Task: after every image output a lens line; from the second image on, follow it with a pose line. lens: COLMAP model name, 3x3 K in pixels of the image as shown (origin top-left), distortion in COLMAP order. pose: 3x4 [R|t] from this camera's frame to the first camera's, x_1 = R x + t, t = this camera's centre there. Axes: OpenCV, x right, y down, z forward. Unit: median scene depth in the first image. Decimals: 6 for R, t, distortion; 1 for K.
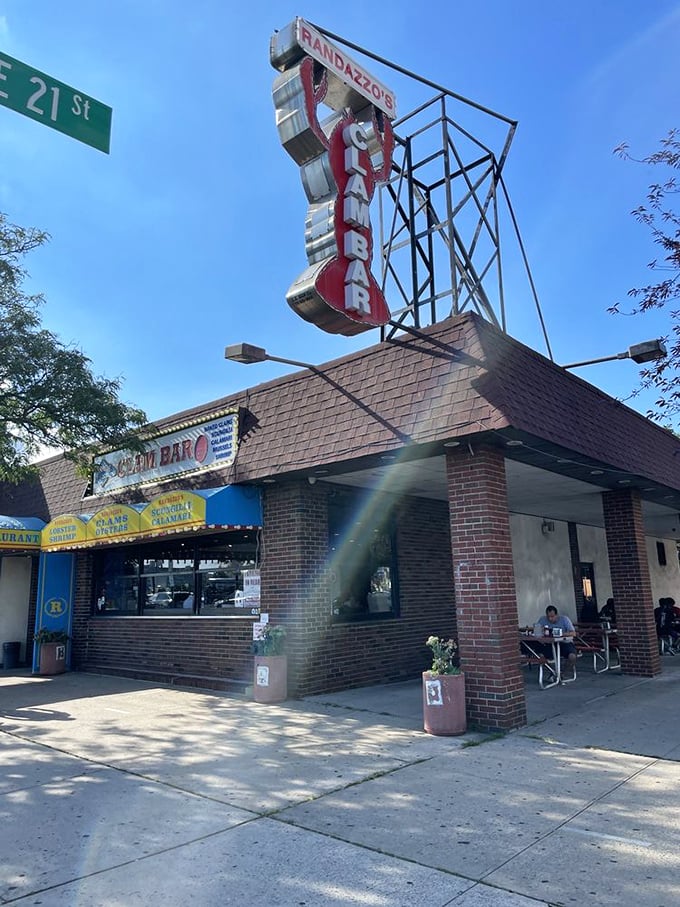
lens RADIAL K [[663.3, 0, 336.7], [0, 663.3, 451.9], [0, 0, 1]] dist [0.036645, -0.000301]
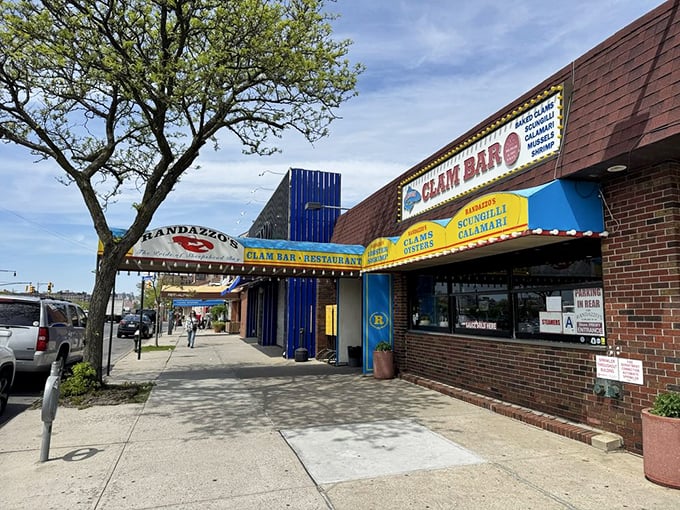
lens RADIAL K [[497.3, 0, 338.1], [0, 497.3, 256.2], [0, 0, 1]] dist [0.036645, -0.000301]
pose [[0.877139, -0.020314, -0.479806, -0.097928], [0.068278, 0.994231, 0.082726, 0.066684], [0.475358, -0.105322, 0.873466, 0.328706]]
